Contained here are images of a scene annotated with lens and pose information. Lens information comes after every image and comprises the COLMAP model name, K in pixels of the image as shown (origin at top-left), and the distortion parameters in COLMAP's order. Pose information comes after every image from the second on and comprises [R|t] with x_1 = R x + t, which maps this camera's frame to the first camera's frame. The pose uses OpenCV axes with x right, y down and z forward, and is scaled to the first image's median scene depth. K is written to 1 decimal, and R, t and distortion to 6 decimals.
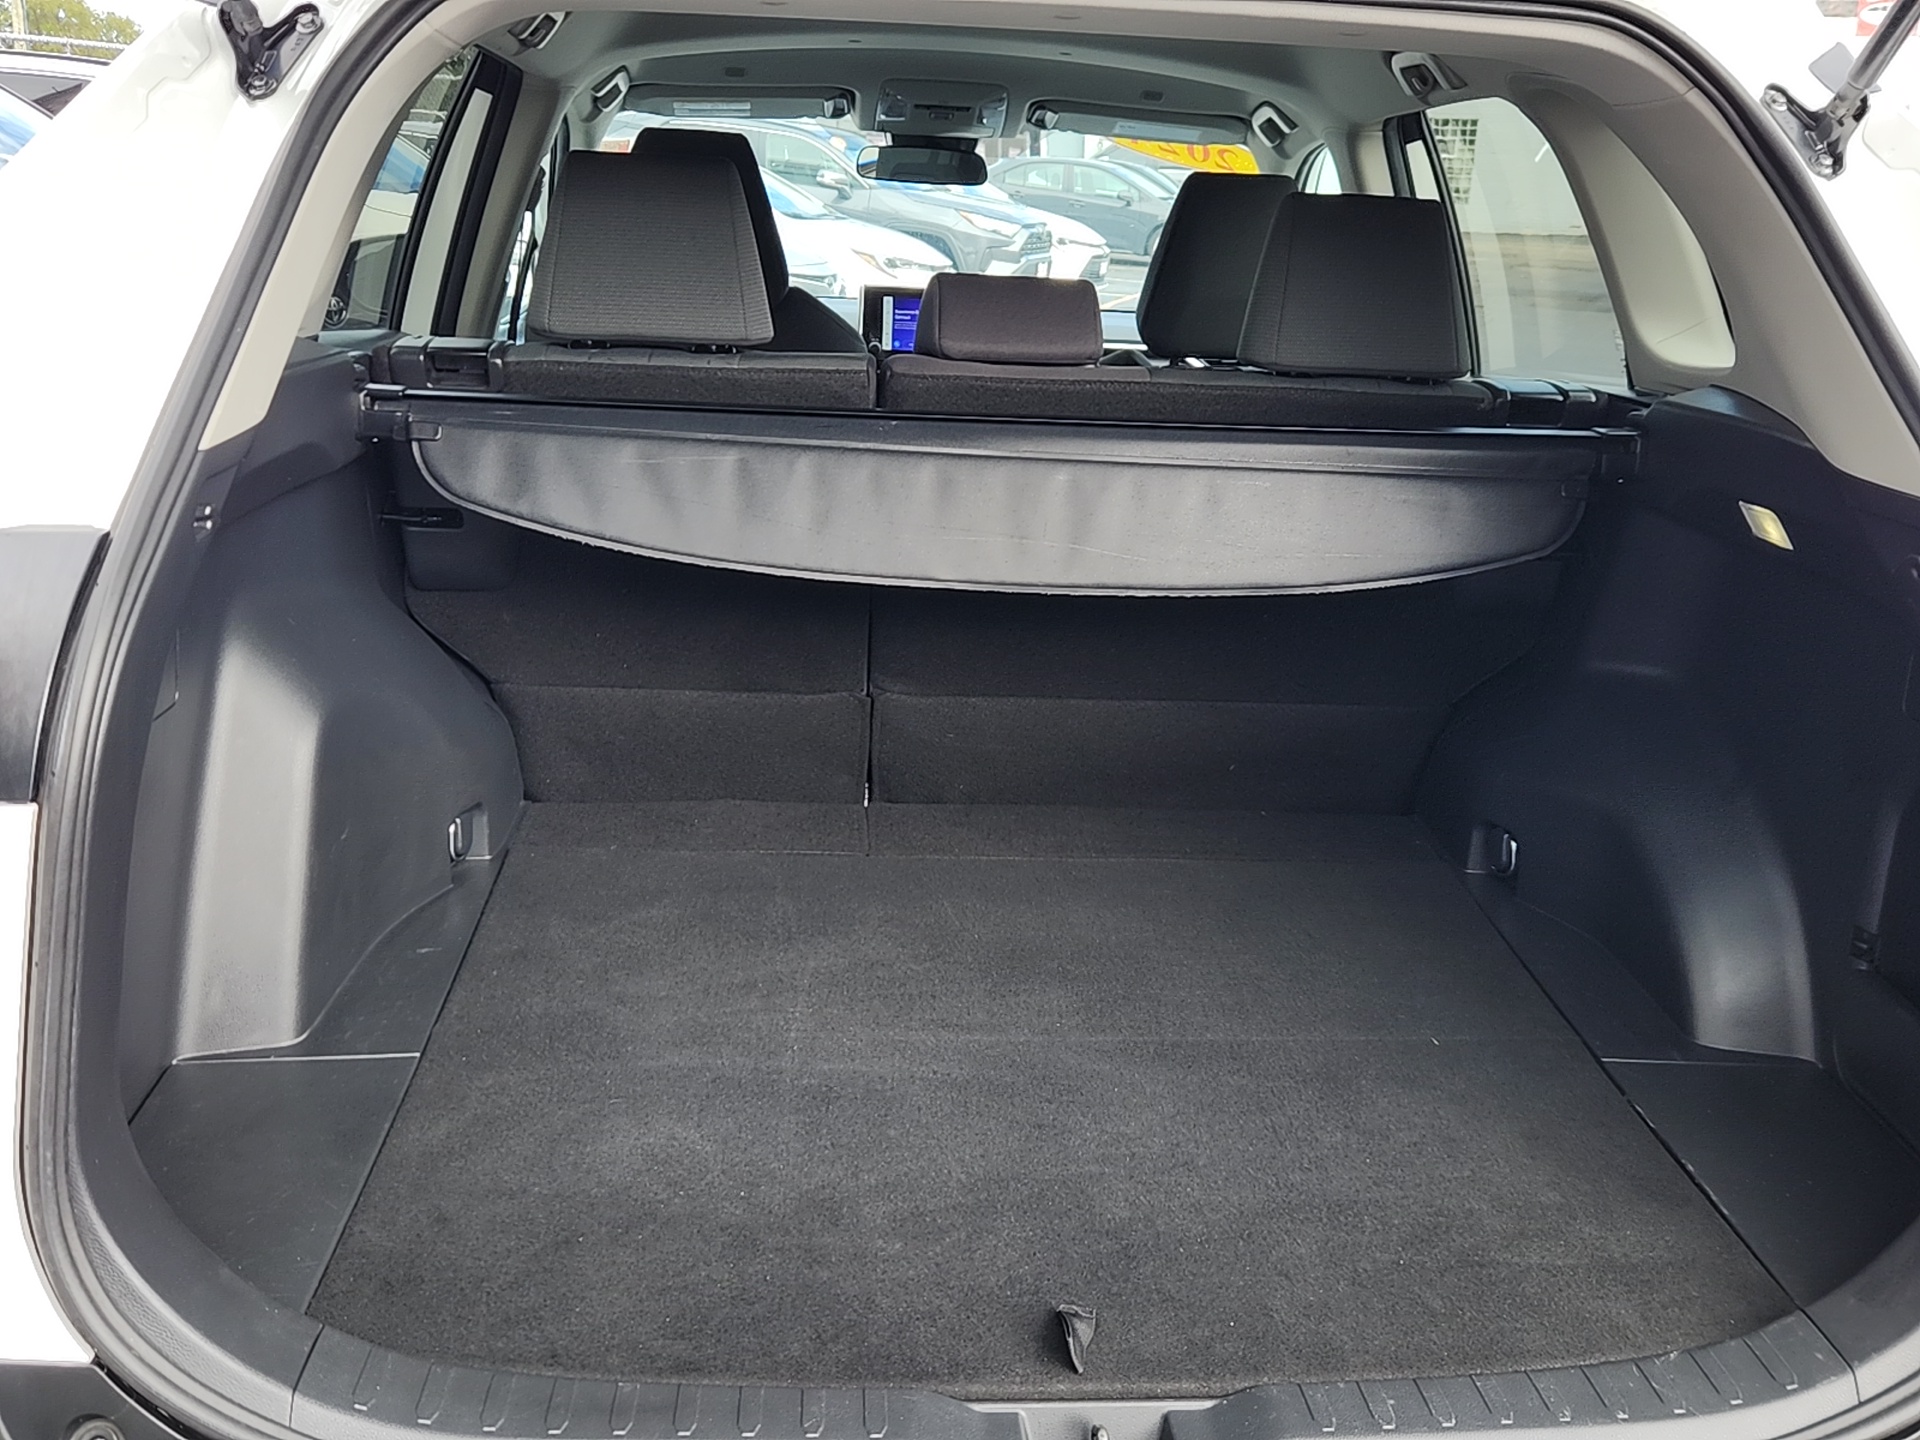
lens RADIAL K [[1754.8, 0, 960.9], [0, 1754.8, 762.7], [0, 0, 1]] dist [0.096194, -0.120444]
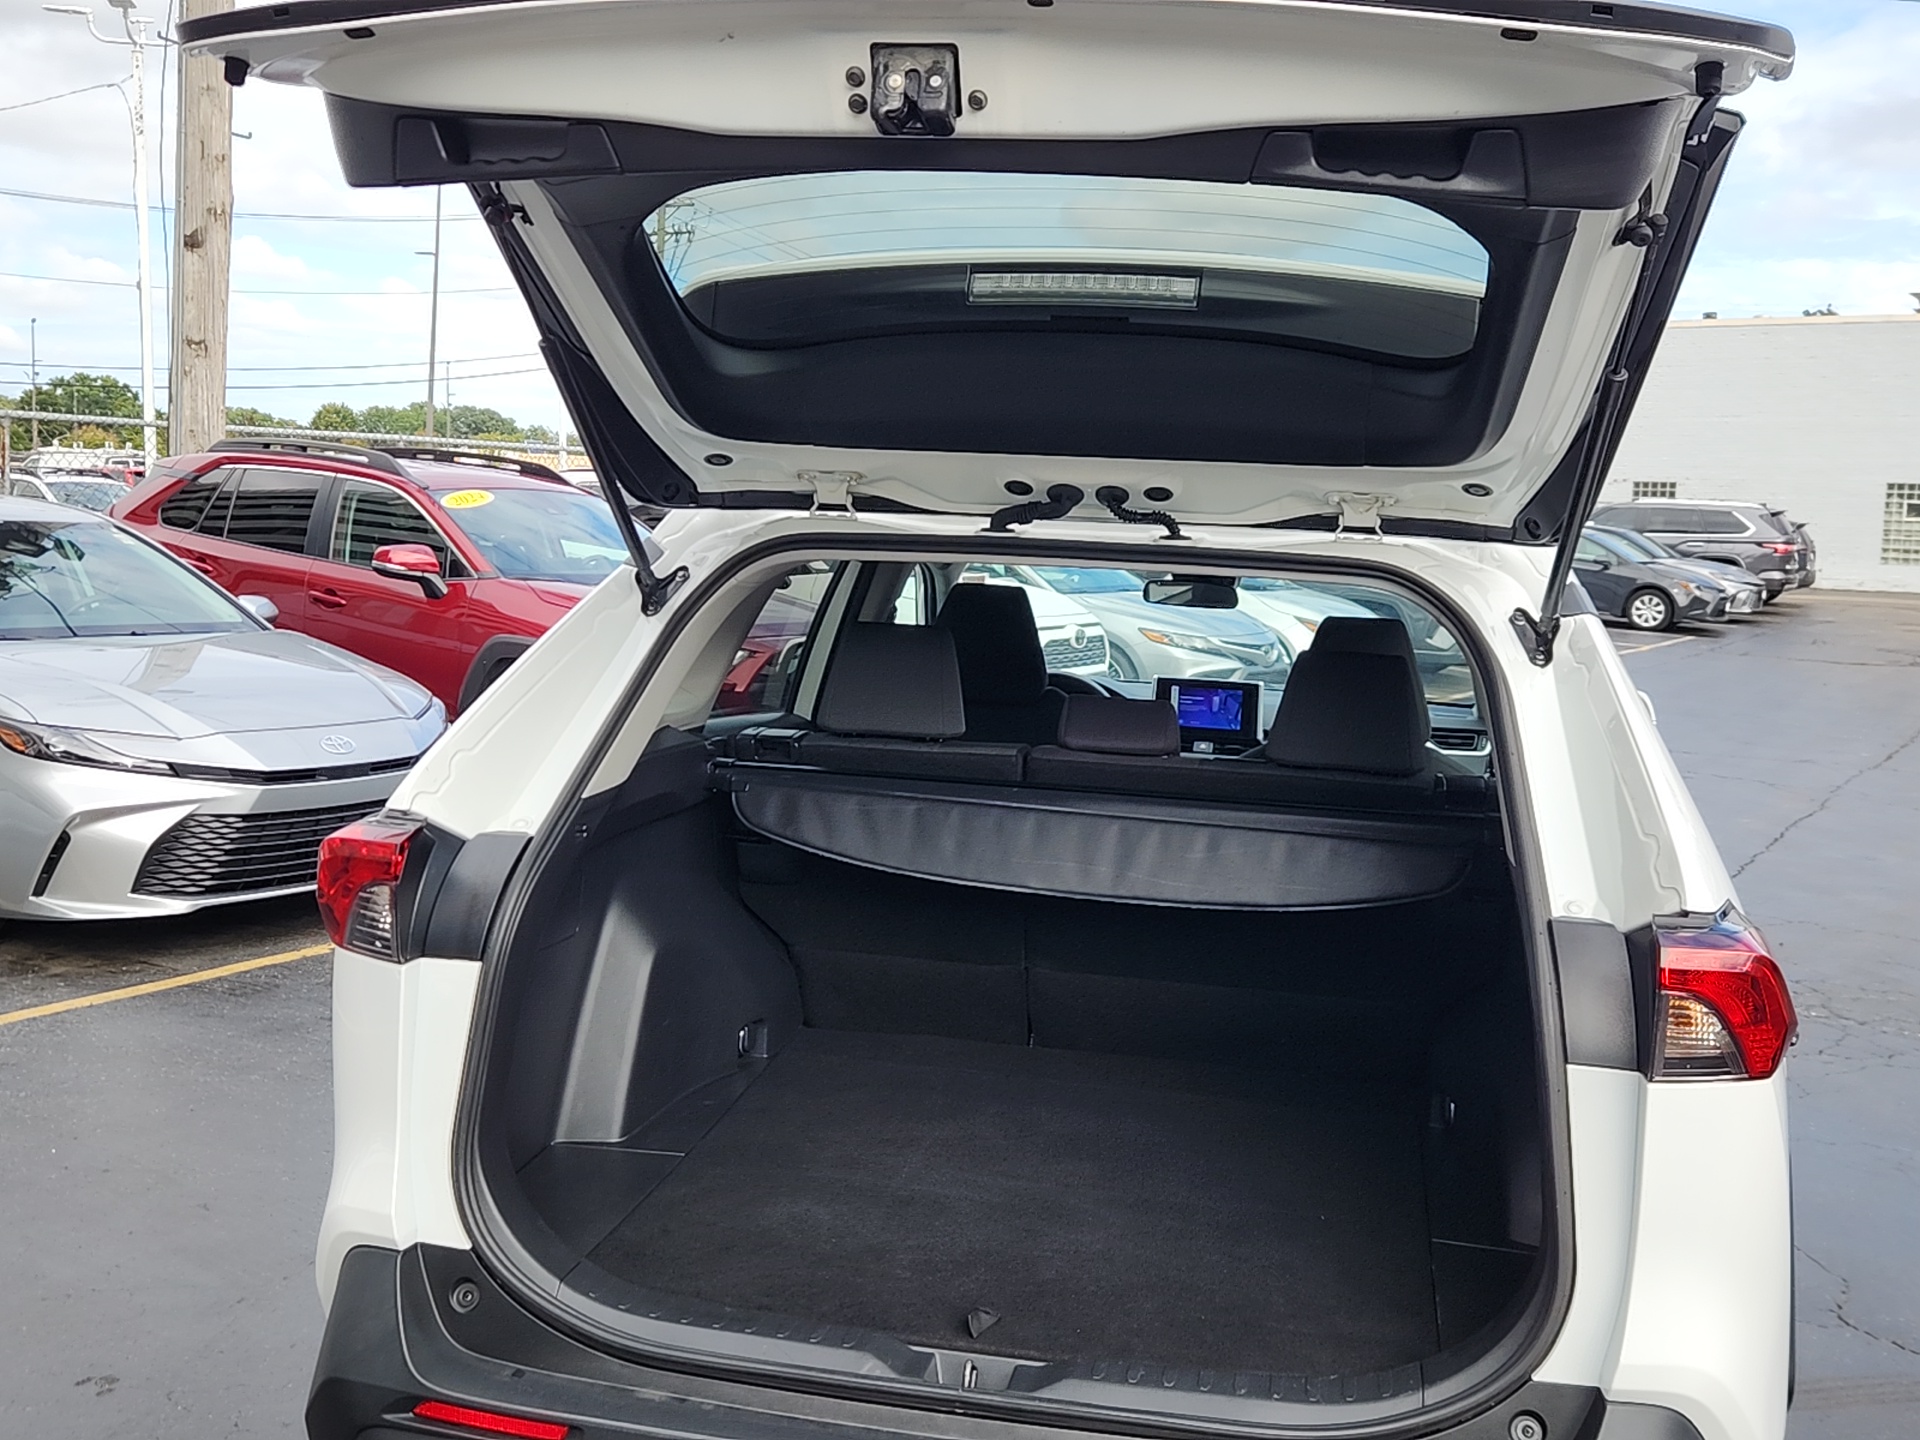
lens RADIAL K [[1754.8, 0, 960.9], [0, 1754.8, 762.7], [0, 0, 1]] dist [0.096194, -0.120444]
pose [[0.959819, 0.031353, -0.278861, 0.362093], [-0.083553, 0.980597, -0.177335, 0.069452], [0.267891, 0.193509, 0.943816, -0.521829]]
